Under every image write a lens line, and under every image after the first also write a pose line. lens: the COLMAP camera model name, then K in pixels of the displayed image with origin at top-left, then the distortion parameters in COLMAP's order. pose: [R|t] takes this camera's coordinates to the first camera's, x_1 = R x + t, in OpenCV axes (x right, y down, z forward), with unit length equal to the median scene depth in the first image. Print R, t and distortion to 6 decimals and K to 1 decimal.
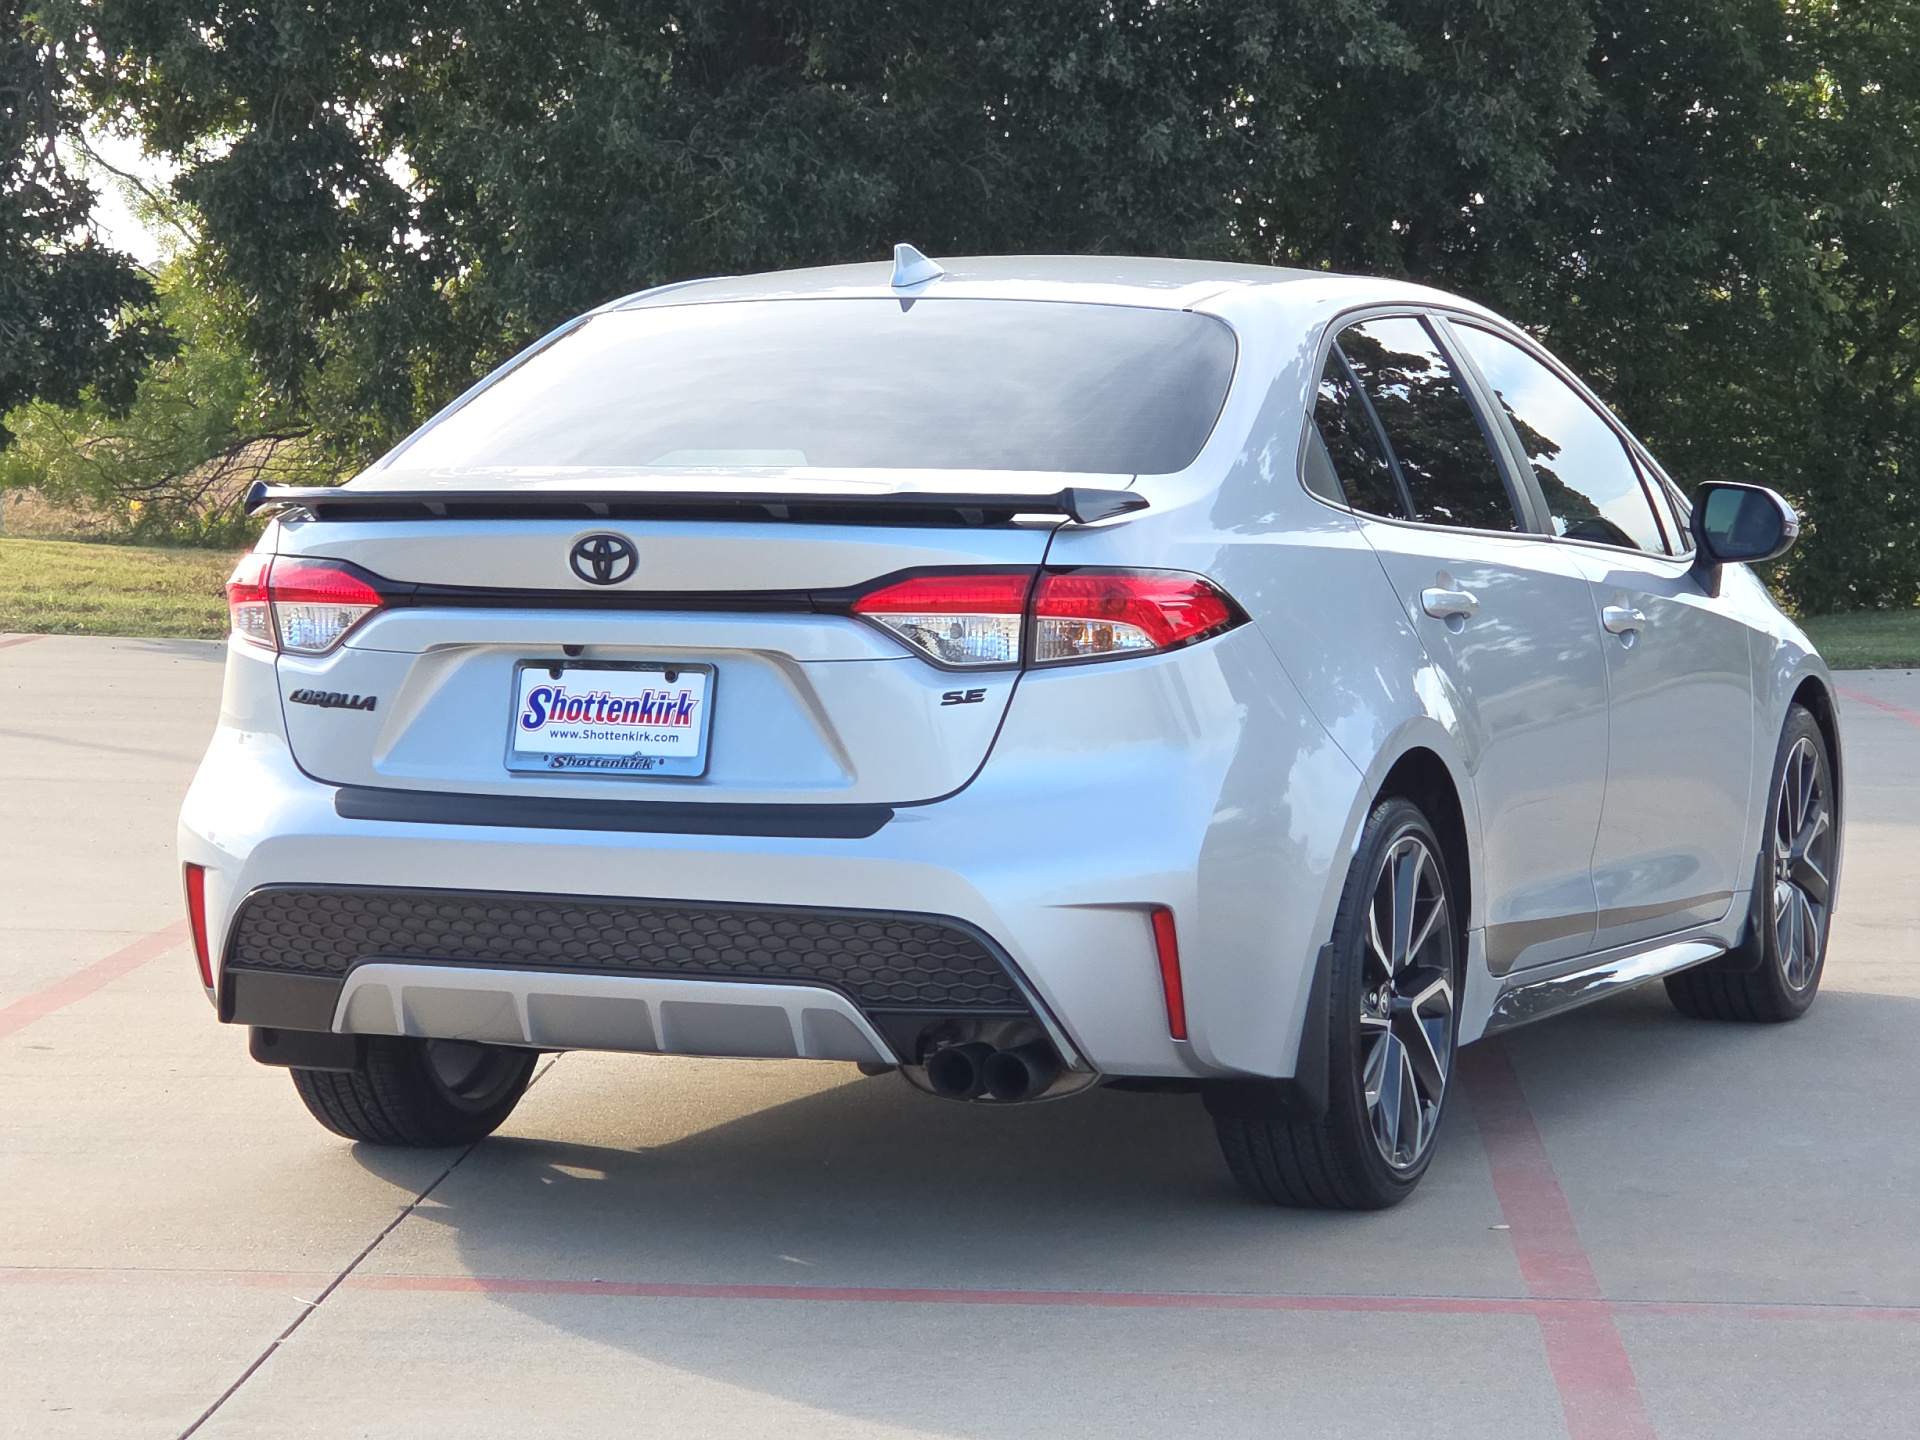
lens RADIAL K [[4504.7, 0, 960.0], [0, 4504.7, 724.5], [0, 0, 1]] dist [-0.146513, 0.000000]
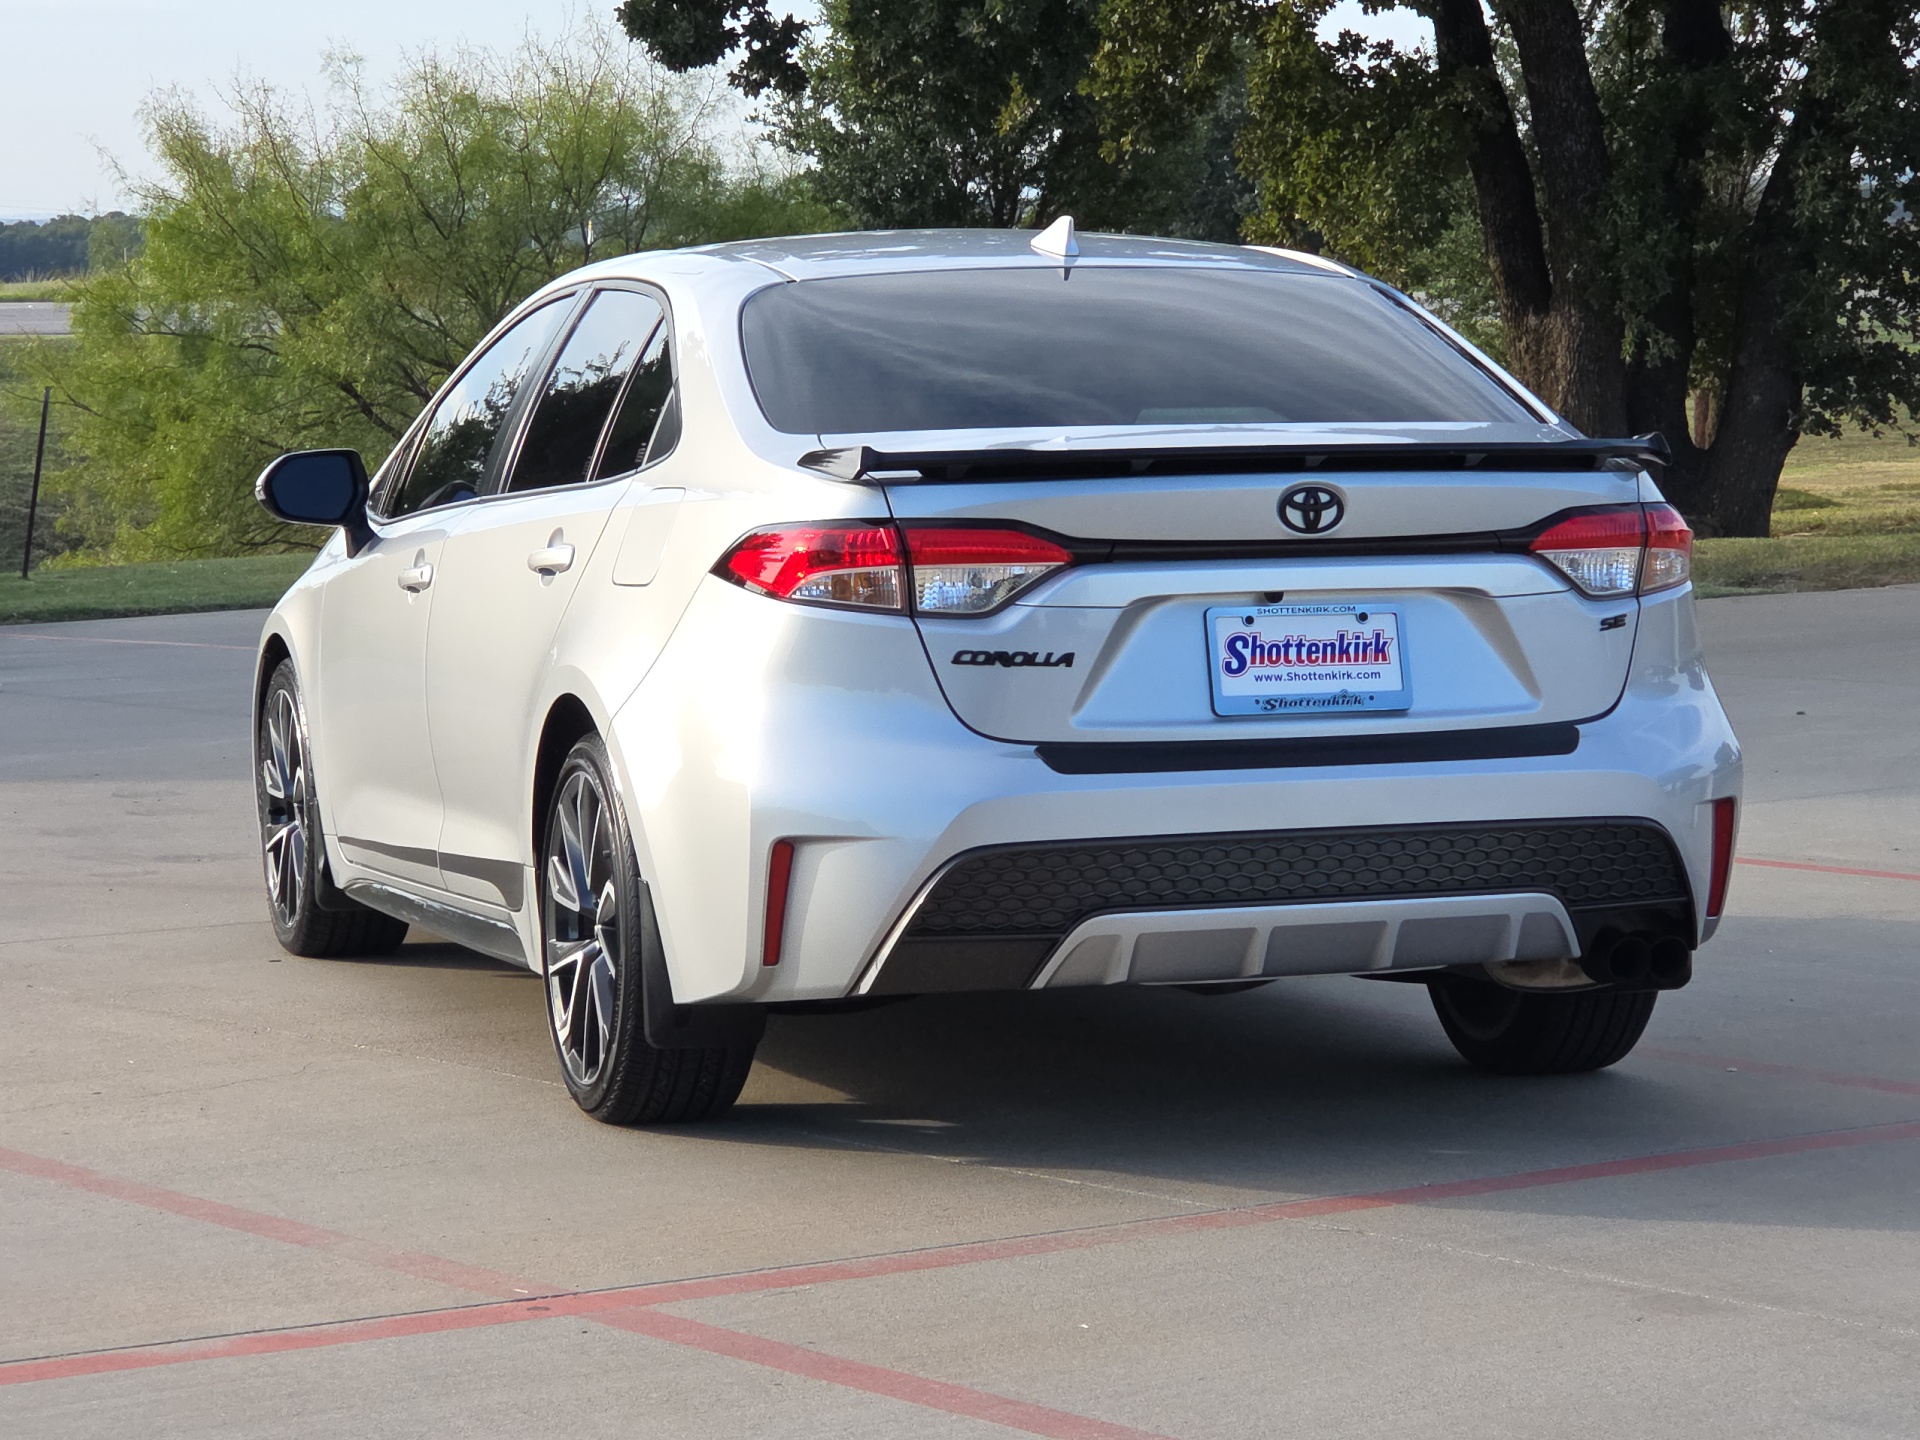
lens RADIAL K [[4122.4, 0, 956.9], [0, 4122.4, 702.4], [0, 0, 1]] dist [-0.060436, 0.000000]
pose [[0.783022, -0.058156, 0.619269, -0.743364], [0.054939, 0.998195, 0.024274, -0.019540], [-0.619563, 0.015015, 0.784804, 0.294285]]
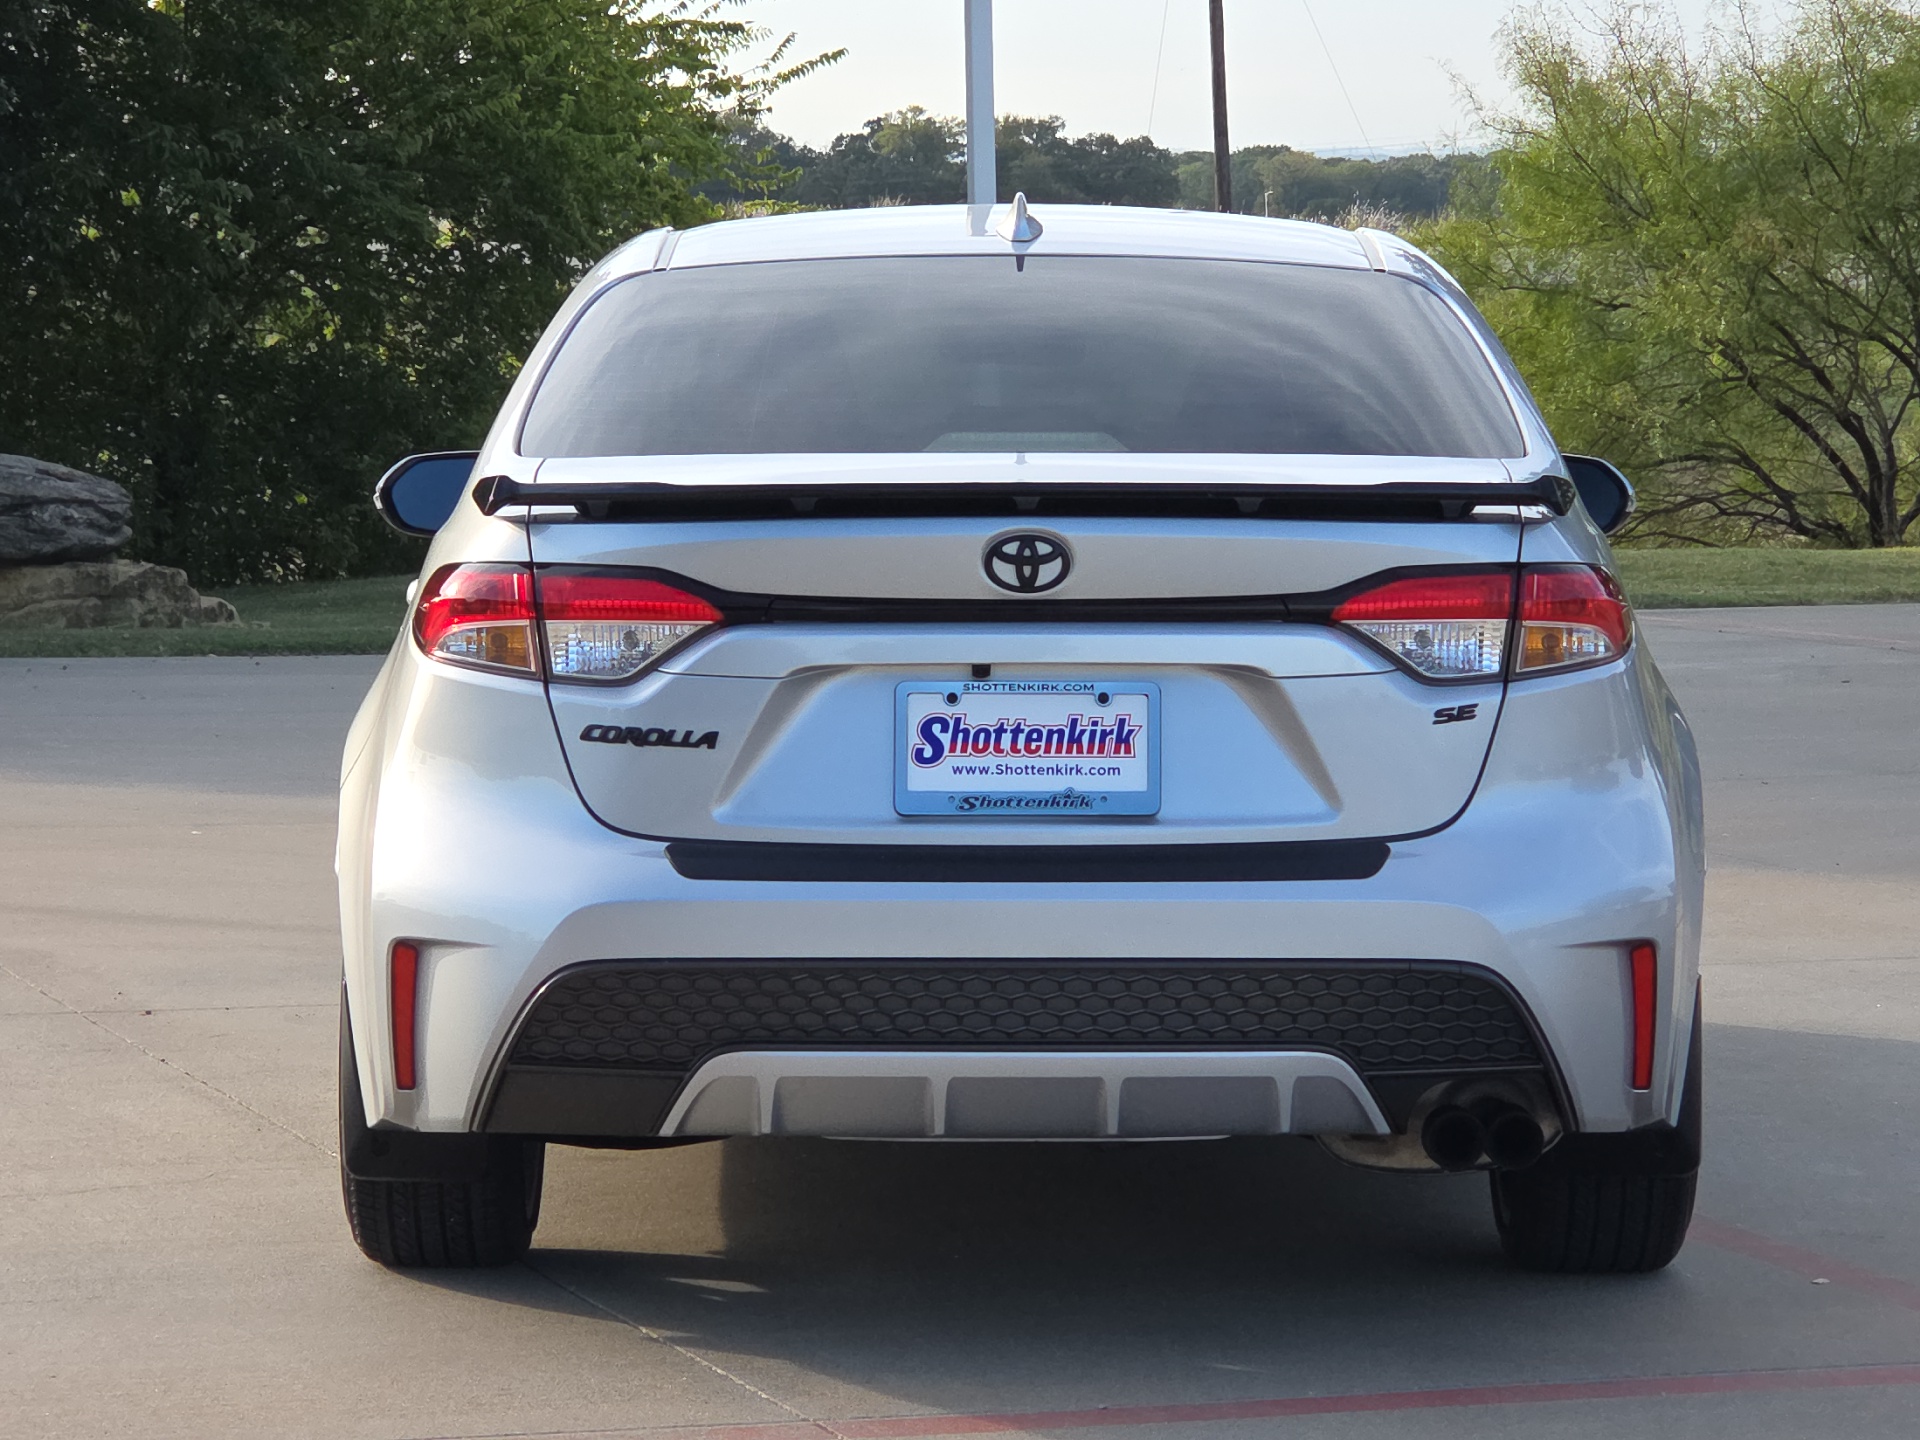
lens RADIAL K [[5030.1, 0, 959.4], [0, 5030.1, 709.3], [0, 0, 1]] dist [-0.514445, 0.000000]
pose [[0.931896, -0.026682, 0.361742, -0.434432], [0.026145, 0.999638, 0.006381, -0.015468], [-0.361781, 0.003511, 0.932256, 0.119912]]
